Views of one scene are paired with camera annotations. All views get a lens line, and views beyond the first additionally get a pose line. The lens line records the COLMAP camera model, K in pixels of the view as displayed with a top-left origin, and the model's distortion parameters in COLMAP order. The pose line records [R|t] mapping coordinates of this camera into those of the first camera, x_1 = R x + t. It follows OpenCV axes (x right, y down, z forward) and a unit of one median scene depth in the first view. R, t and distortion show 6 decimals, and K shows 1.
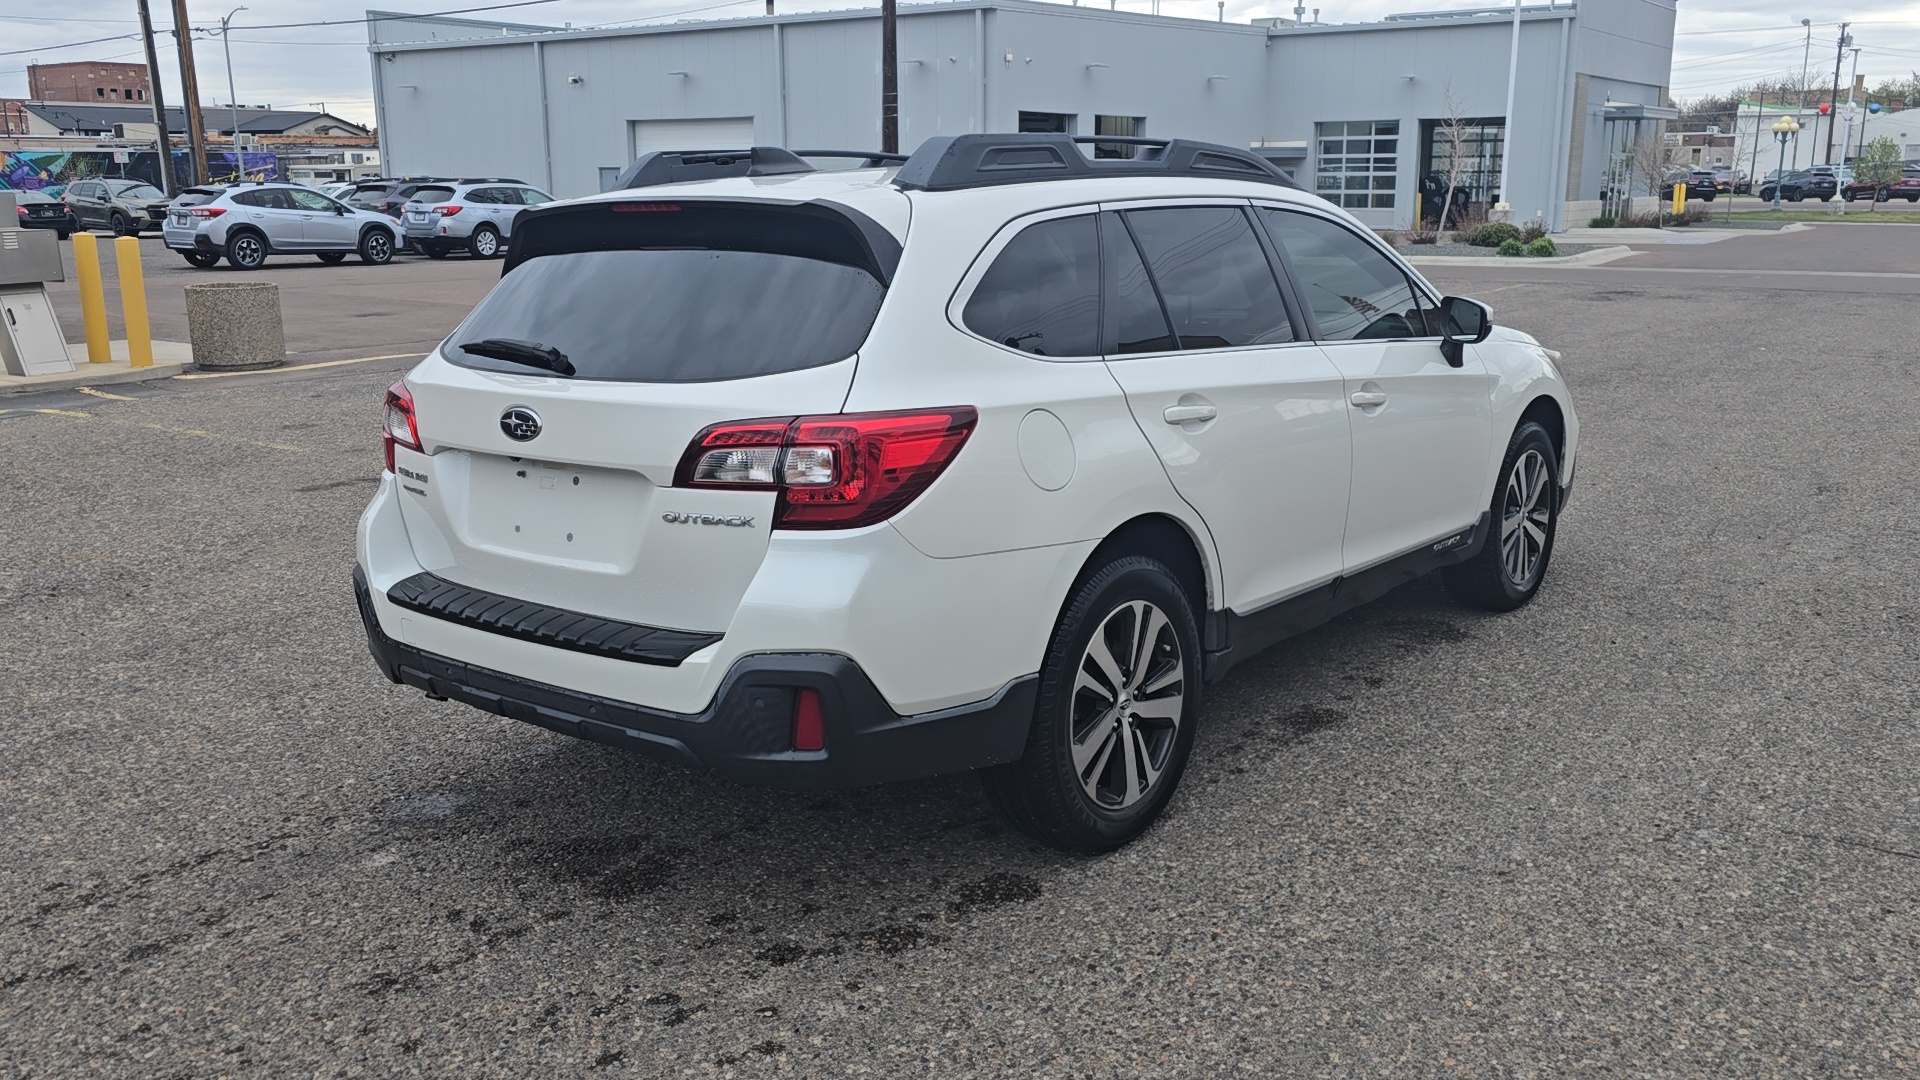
lens RADIAL K [[1590.2, 0, 979.6], [0, 1590.2, 542.5], [0, 0, 1]] dist [-0.002546, 0.014854]
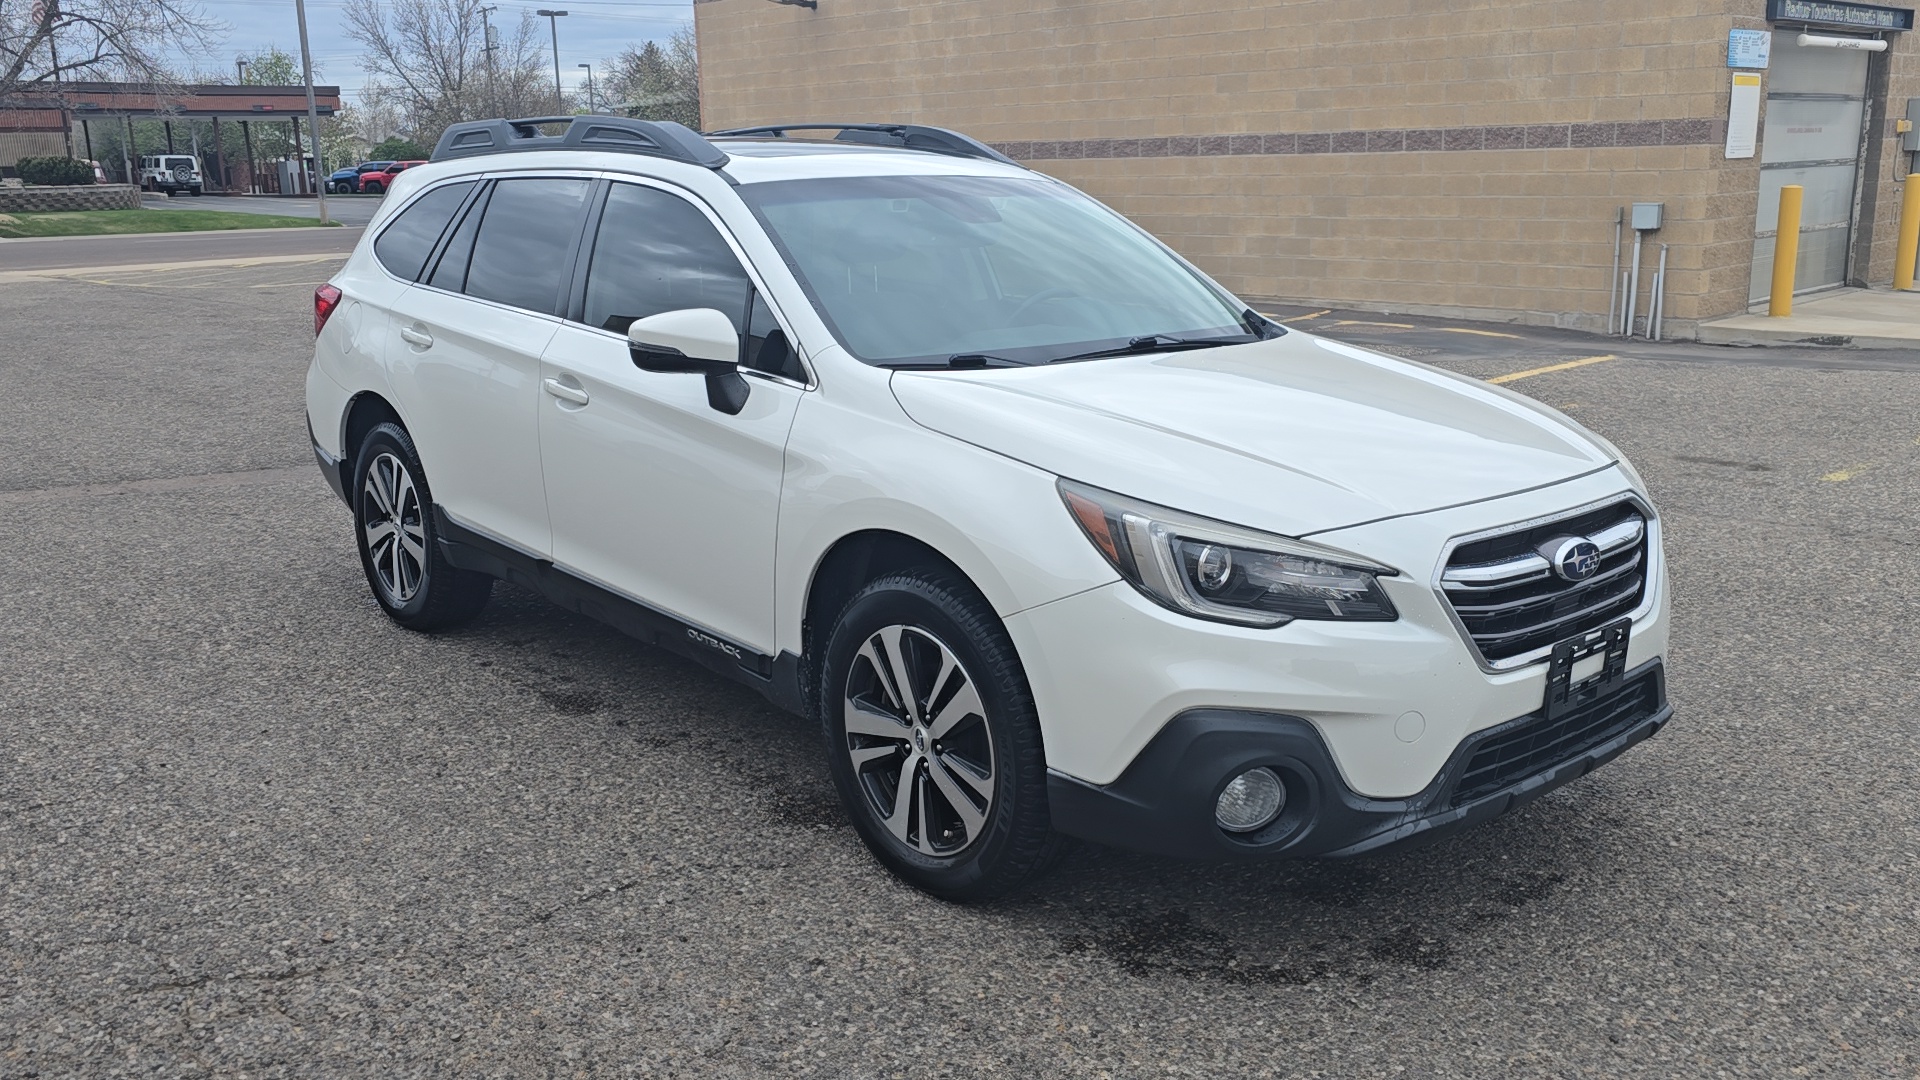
lens RADIAL K [[1590.2, 0, 963.4], [0, 1590.2, 541.1], [0, 0, 1]] dist [-0.002546, 0.014854]
pose [[-0.186631, 0.240163, -0.952623, 1.115643], [-0.201630, 0.939655, 0.276396, -0.314392], [0.961517, 0.243661, -0.126945, 1.376091]]
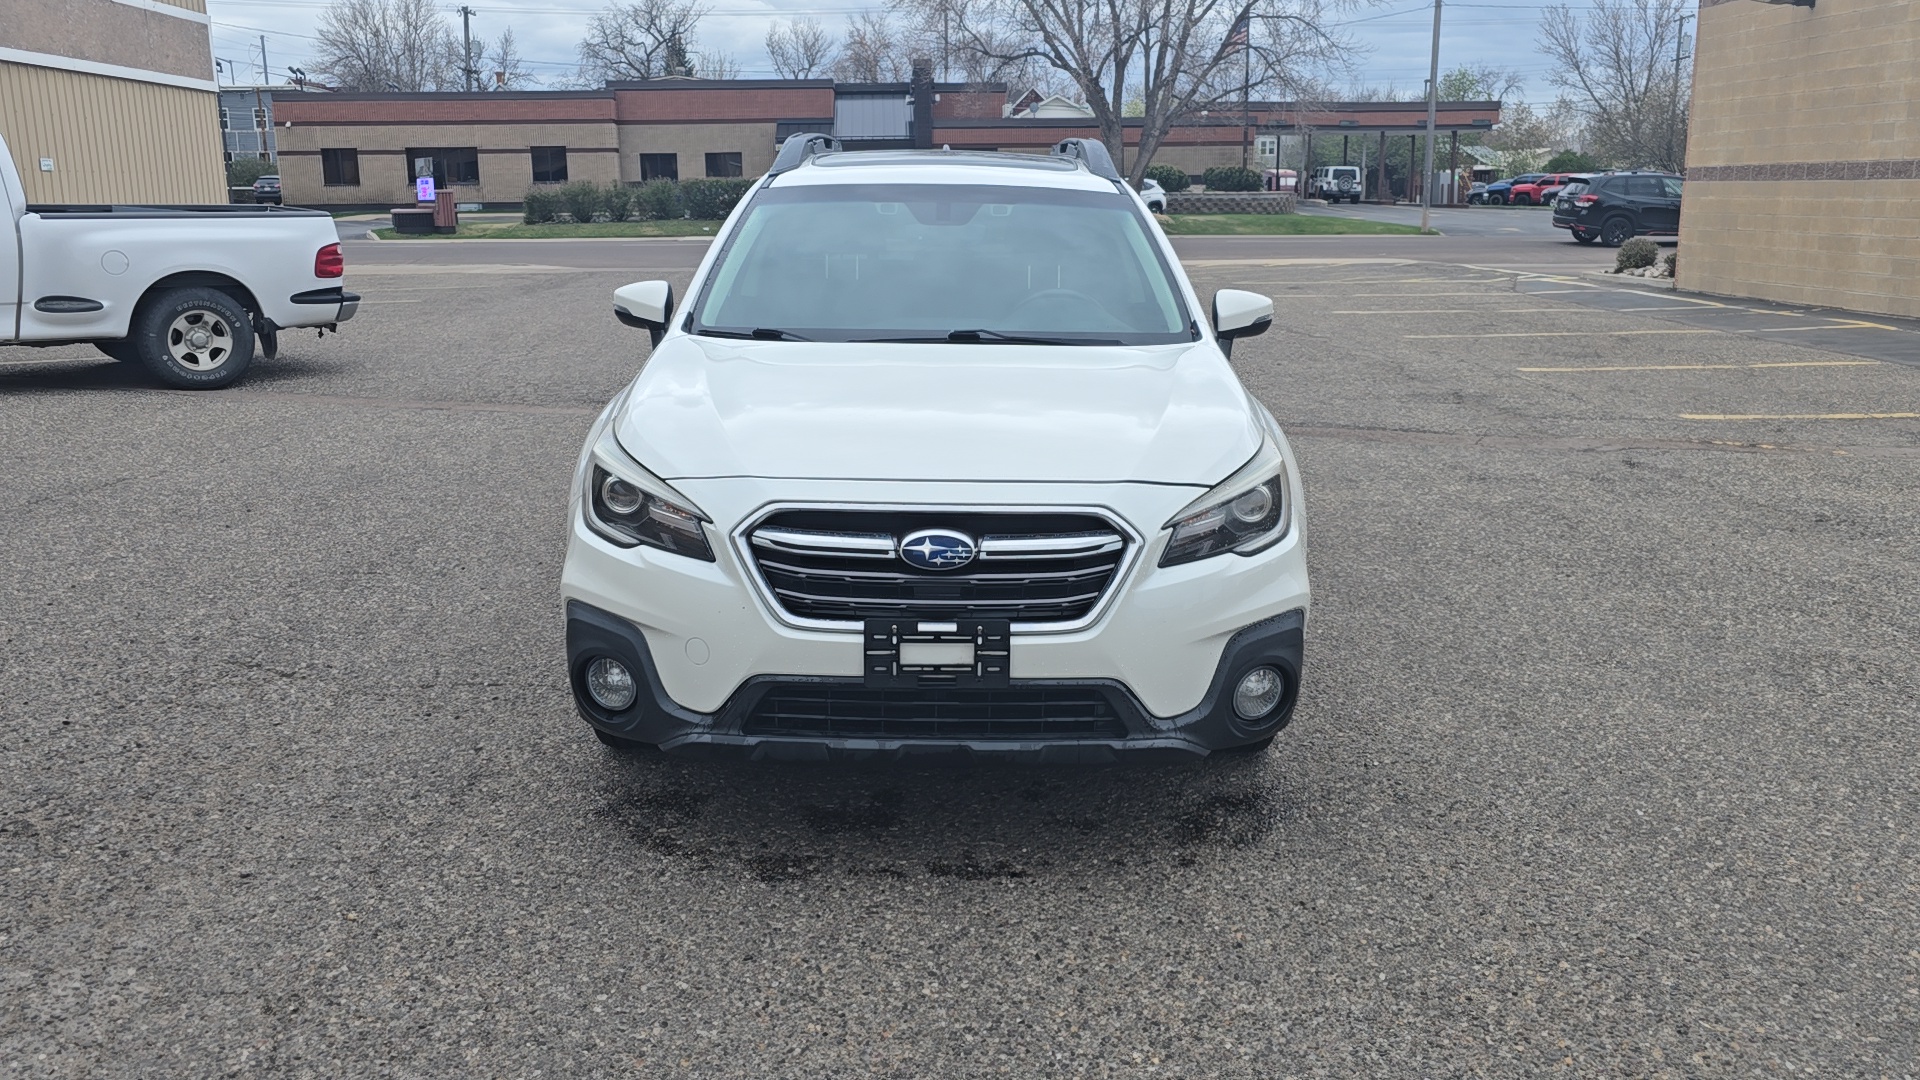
lens RADIAL K [[1590.2, 0, 993.3], [0, 1590.2, 545.2], [0, 0, 1]] dist [-0.002546, 0.014854]
pose [[-0.781237, 0.147701, -0.606509, 0.834477], [-0.131314, 0.910979, 0.390990, -0.459569], [0.610267, 0.385099, -0.692296, 2.062076]]
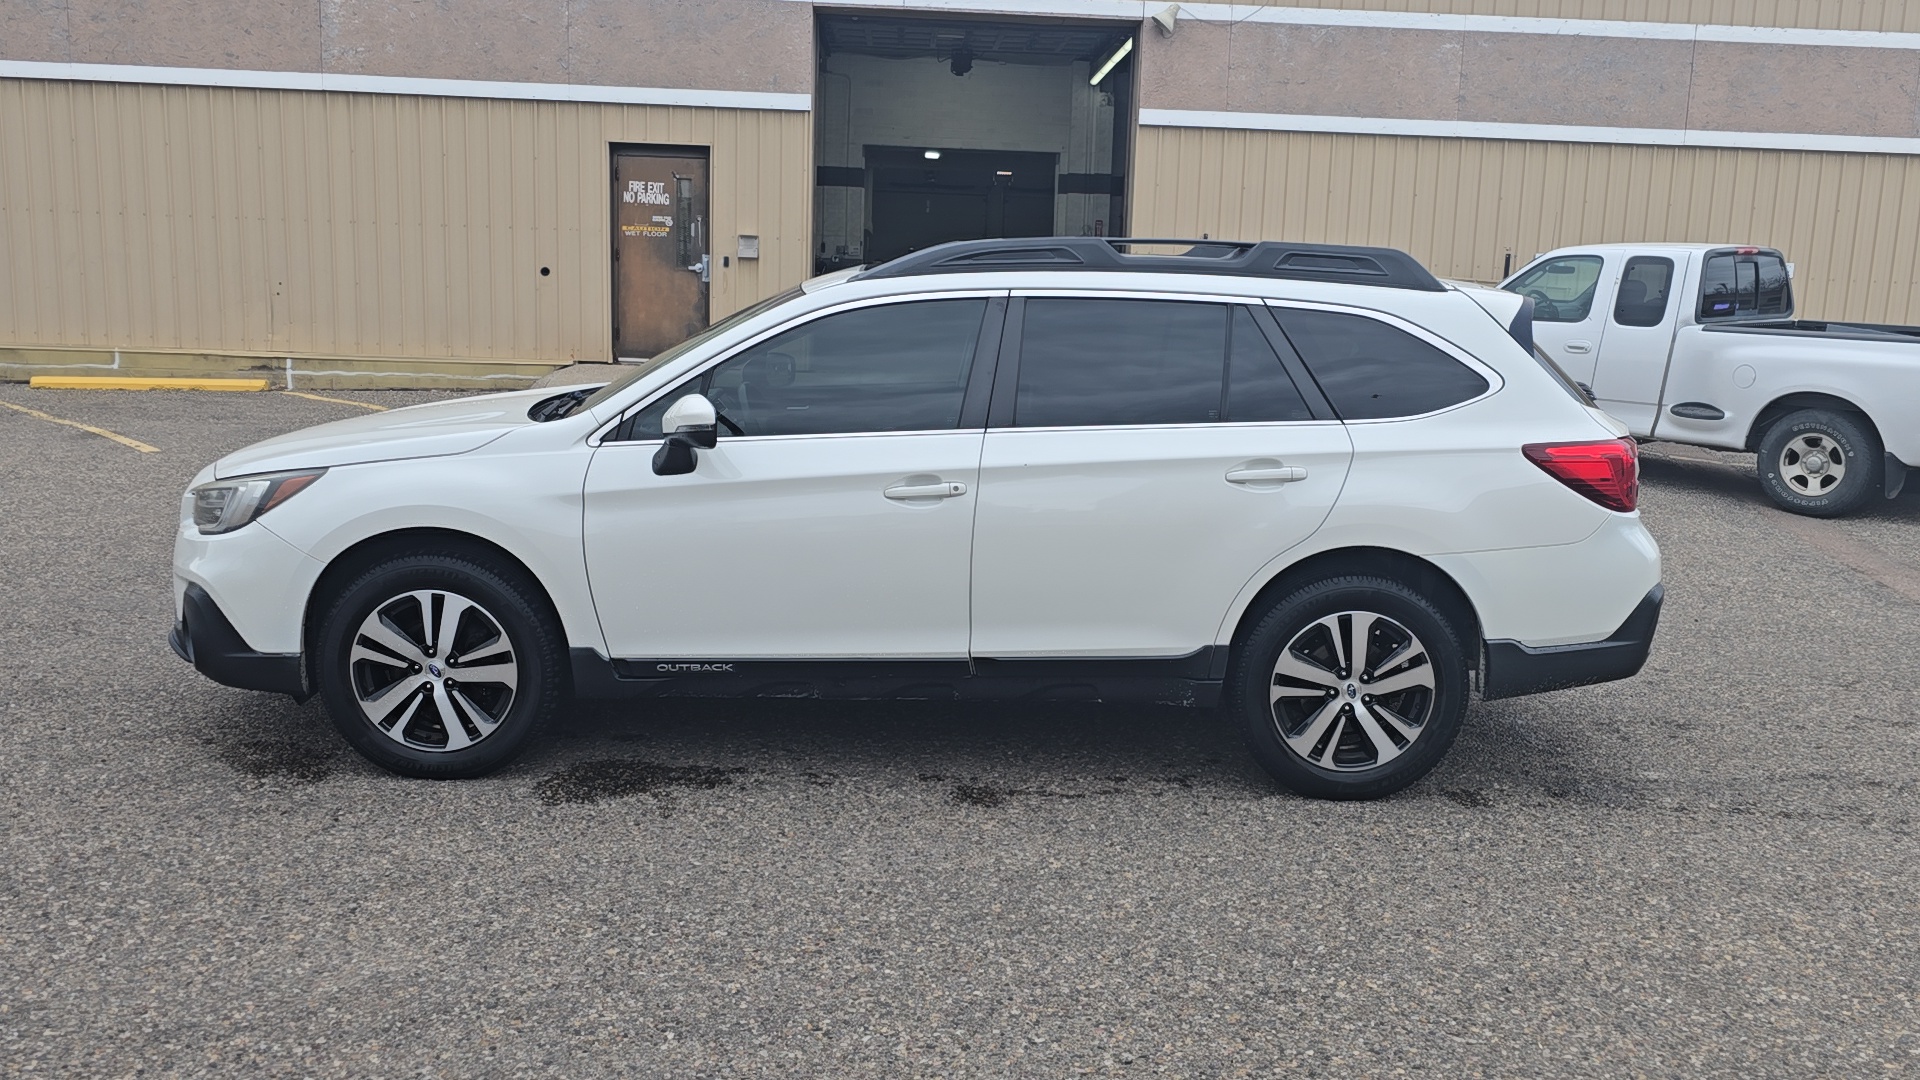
lens RADIAL K [[1590.2, 0, 976.1], [0, 1590.2, 539.7], [0, 0, 1]] dist [-0.002546, 0.014854]
pose [[-0.614453, -0.144715, 0.775568, -0.875325], [0.149056, 0.944036, 0.294241, -0.398997], [-0.774745, 0.296400, -0.558495, 1.798417]]
